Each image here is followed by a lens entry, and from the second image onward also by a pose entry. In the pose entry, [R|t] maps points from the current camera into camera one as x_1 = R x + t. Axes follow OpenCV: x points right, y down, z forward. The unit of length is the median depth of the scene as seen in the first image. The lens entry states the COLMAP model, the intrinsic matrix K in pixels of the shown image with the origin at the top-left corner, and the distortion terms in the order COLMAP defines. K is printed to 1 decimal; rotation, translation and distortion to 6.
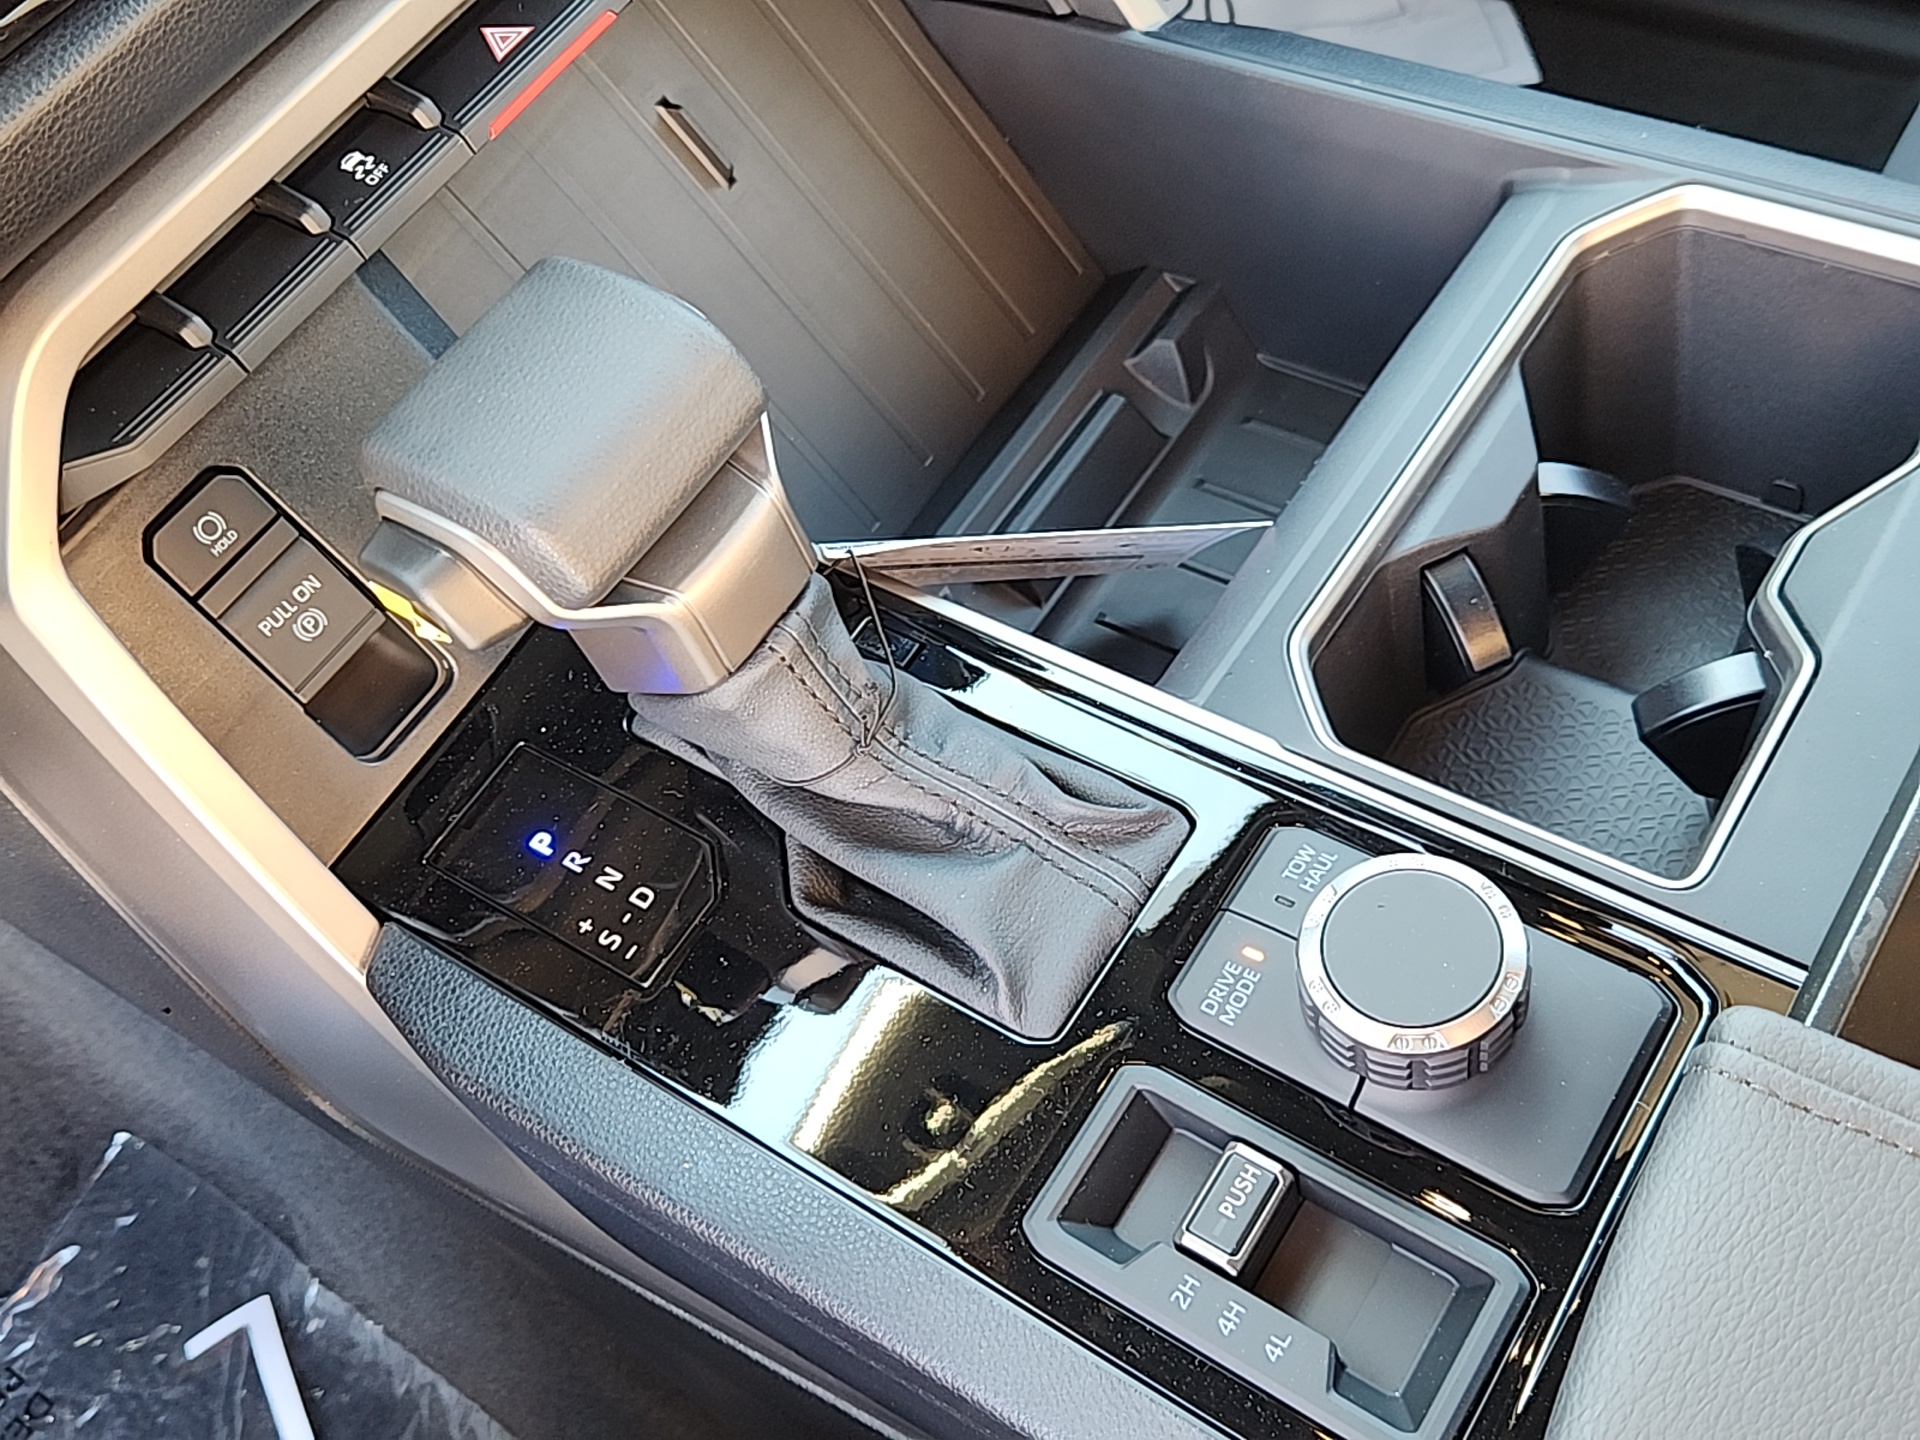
lens RADIAL K [[1897.6, 0, 1048.4], [0, 1897.6, 717.2], [0, 0, 1]] dist [0.065392, -0.103348]
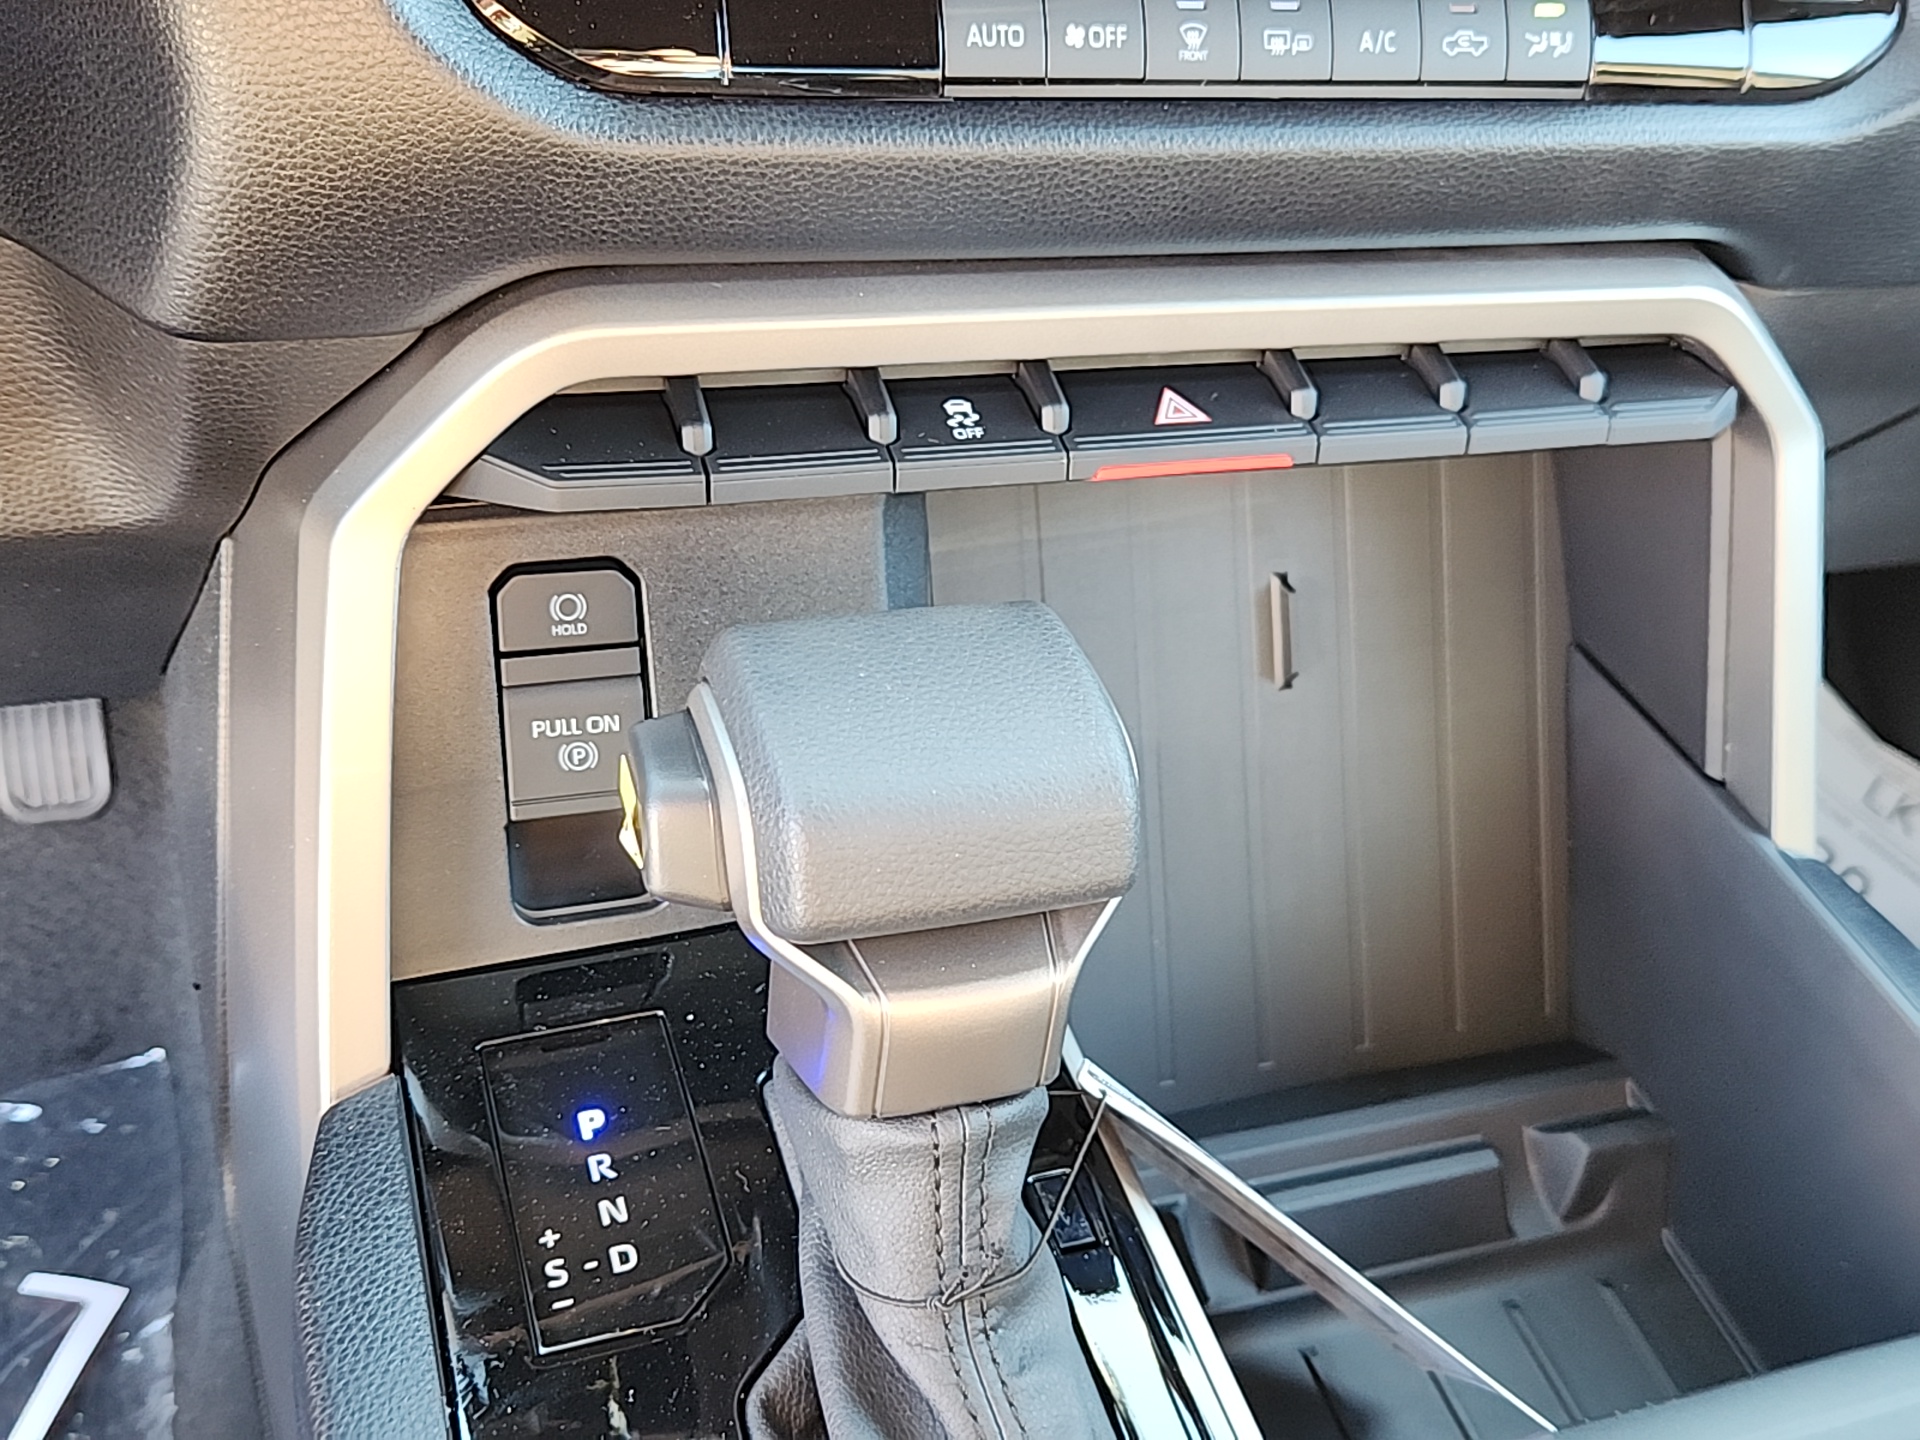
lens RADIAL K [[1897.6, 0, 1048.4], [0, 1897.6, 717.2], [0, 0, 1]] dist [0.065392, -0.103348]
pose [[0.748995, 0.604544, -0.271170, 0.001741], [-0.655932, 0.734353, -0.174581, -0.051094], [0.093593, 0.308629, 0.946567, 0.188774]]
